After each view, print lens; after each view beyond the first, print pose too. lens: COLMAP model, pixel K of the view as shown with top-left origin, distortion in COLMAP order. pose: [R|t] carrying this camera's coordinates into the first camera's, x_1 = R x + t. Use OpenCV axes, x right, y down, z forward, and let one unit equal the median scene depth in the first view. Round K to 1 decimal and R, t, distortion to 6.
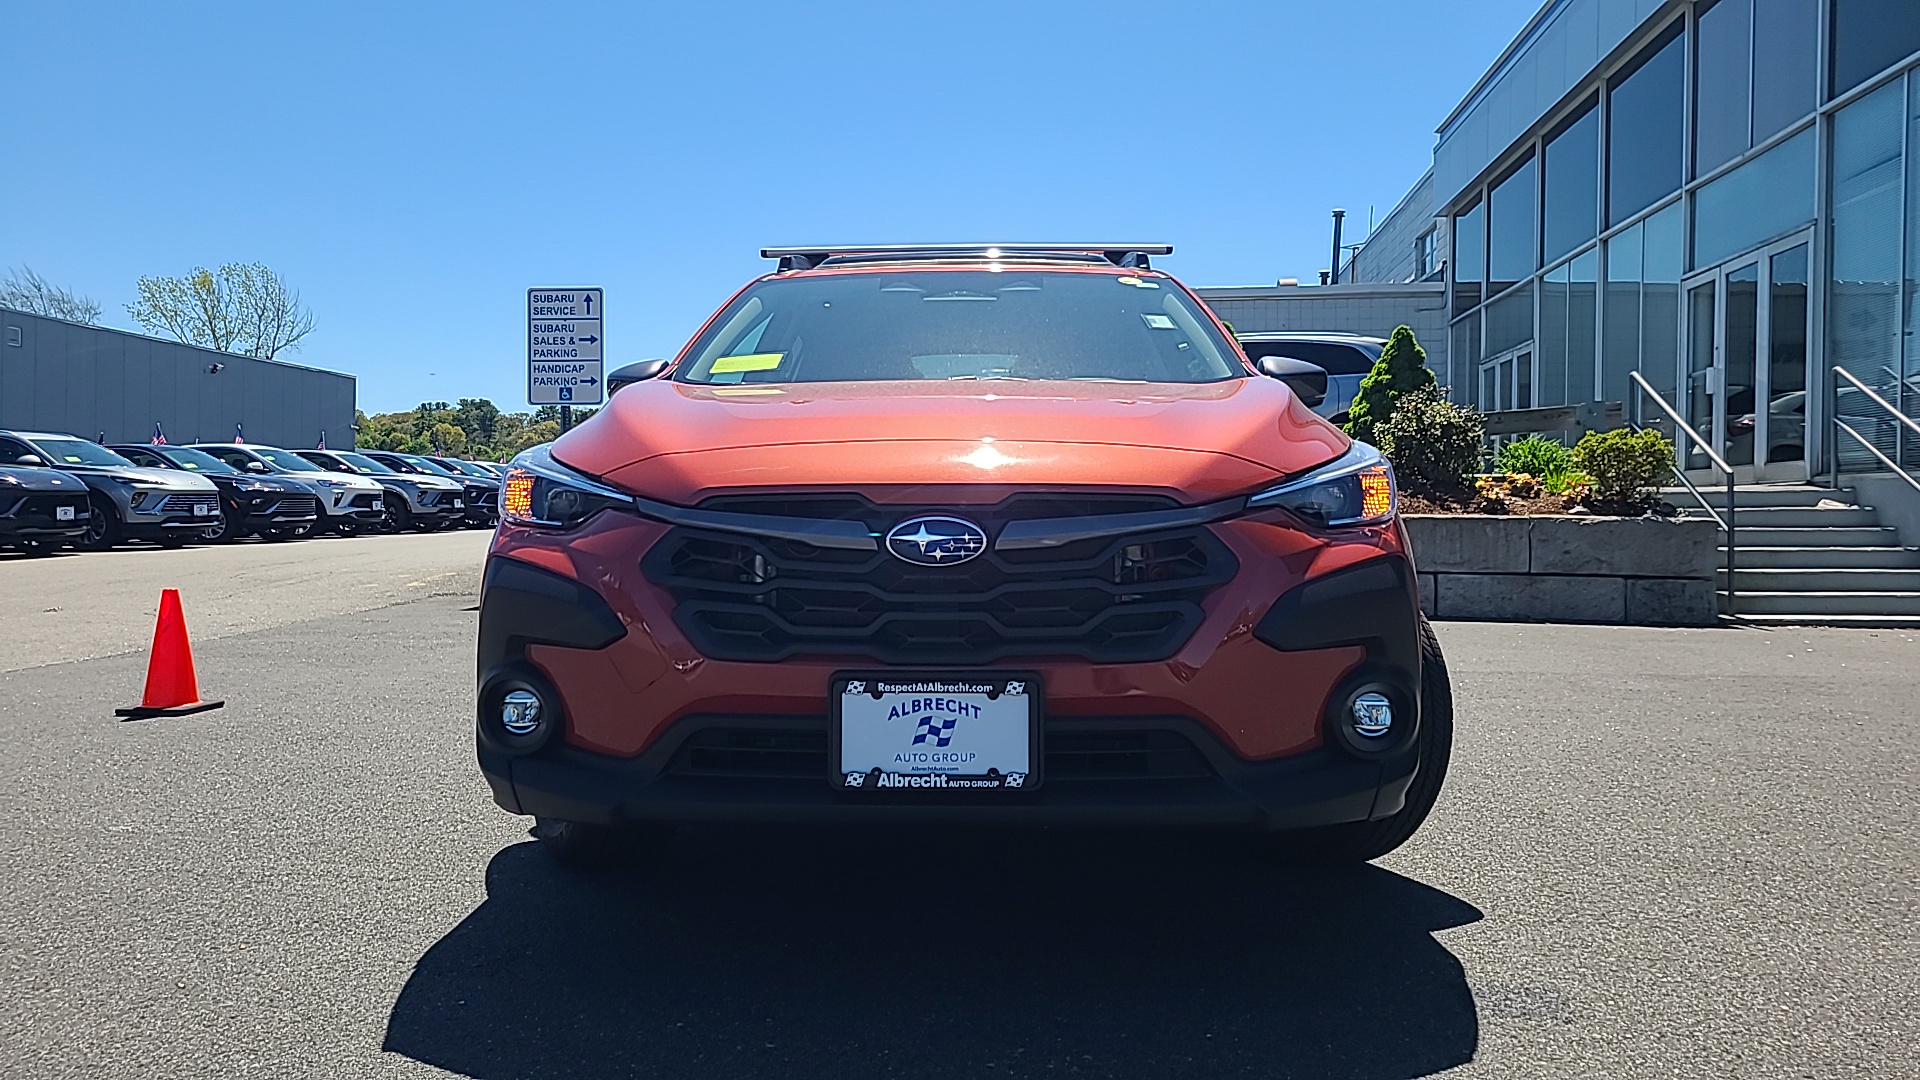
lens RADIAL K [[1450.0, 0, 930.5], [0, 1450.0, 544.1], [0, 0, 1]] dist [0.035293, -0.005469]
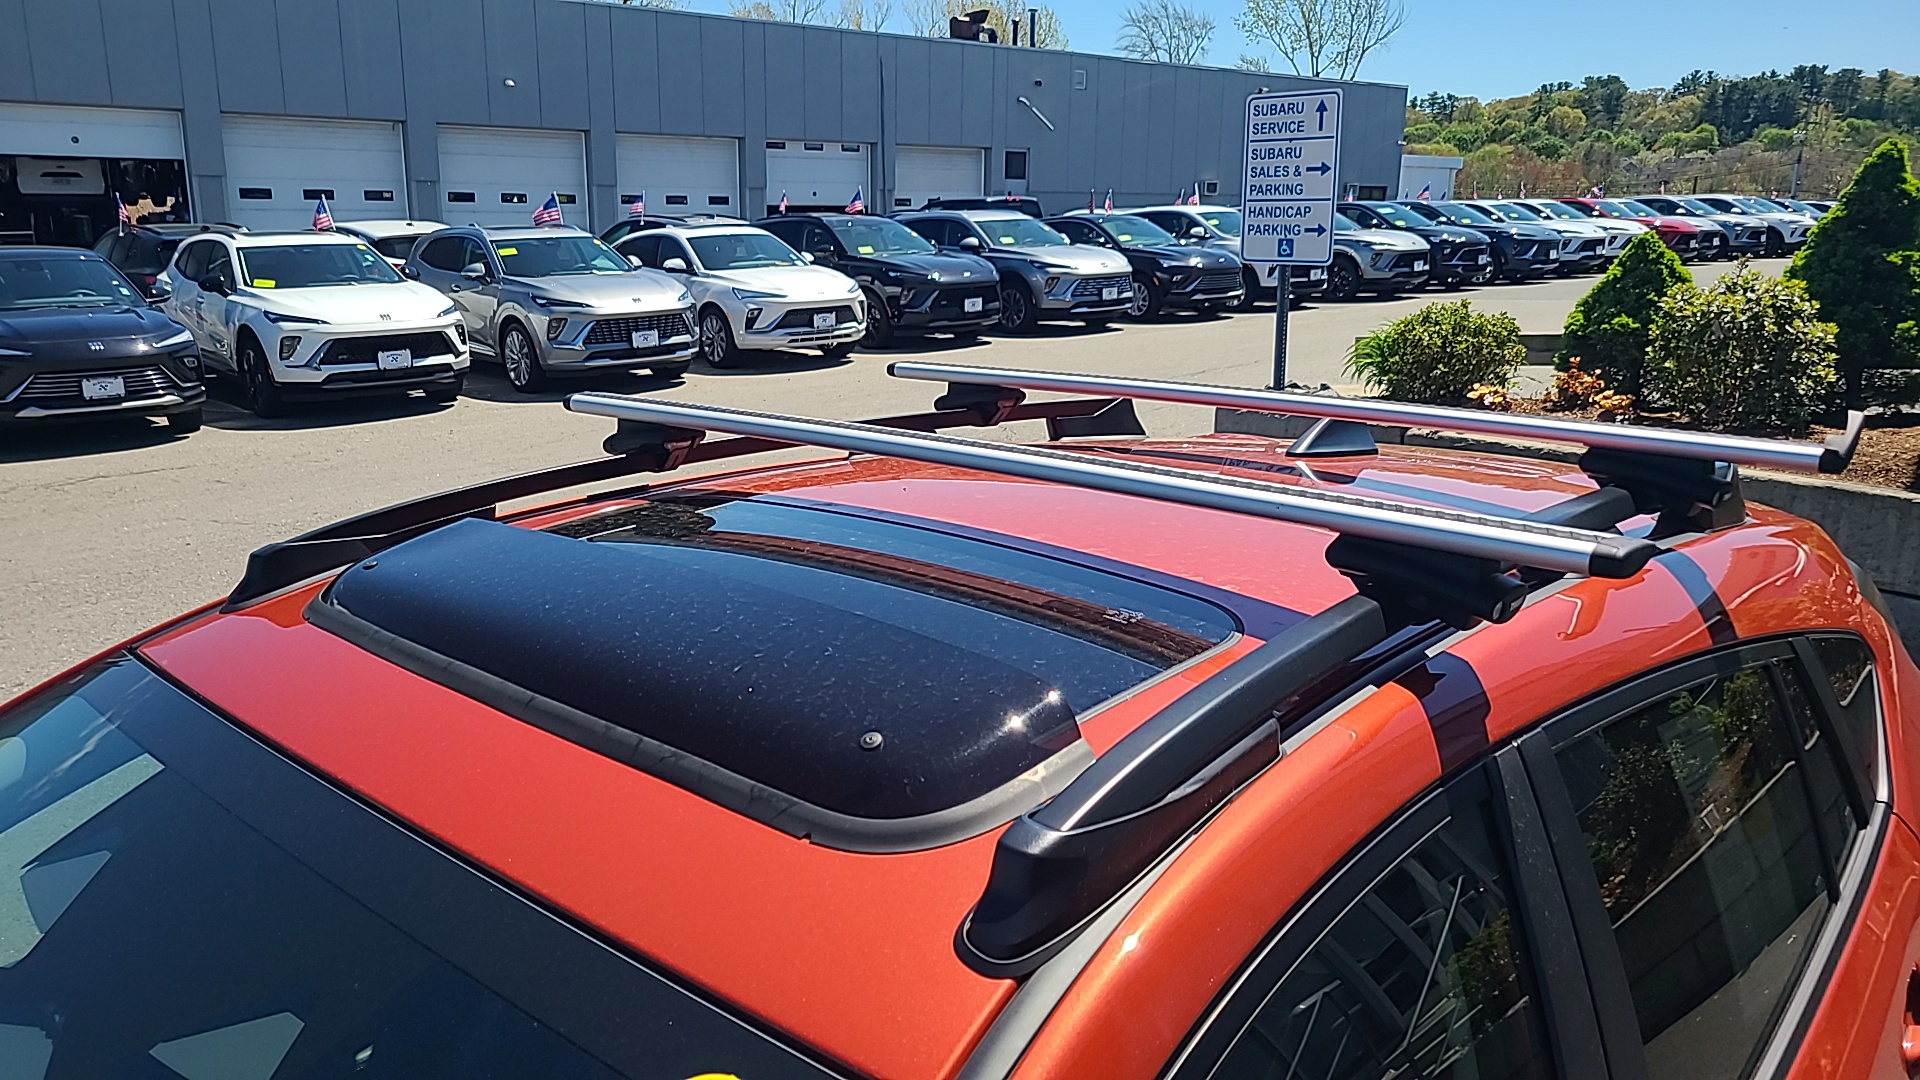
lens RADIAL K [[1450.0, 0, 930.5], [0, 1450.0, 544.1], [0, 0, 1]] dist [0.035293, -0.005469]
pose [[0.749634, 0.141993, -0.646442, 0.101484], [-0.004603, 0.977810, 0.209441, -0.110057], [0.661837, -0.154028, 0.733653, 0.337695]]
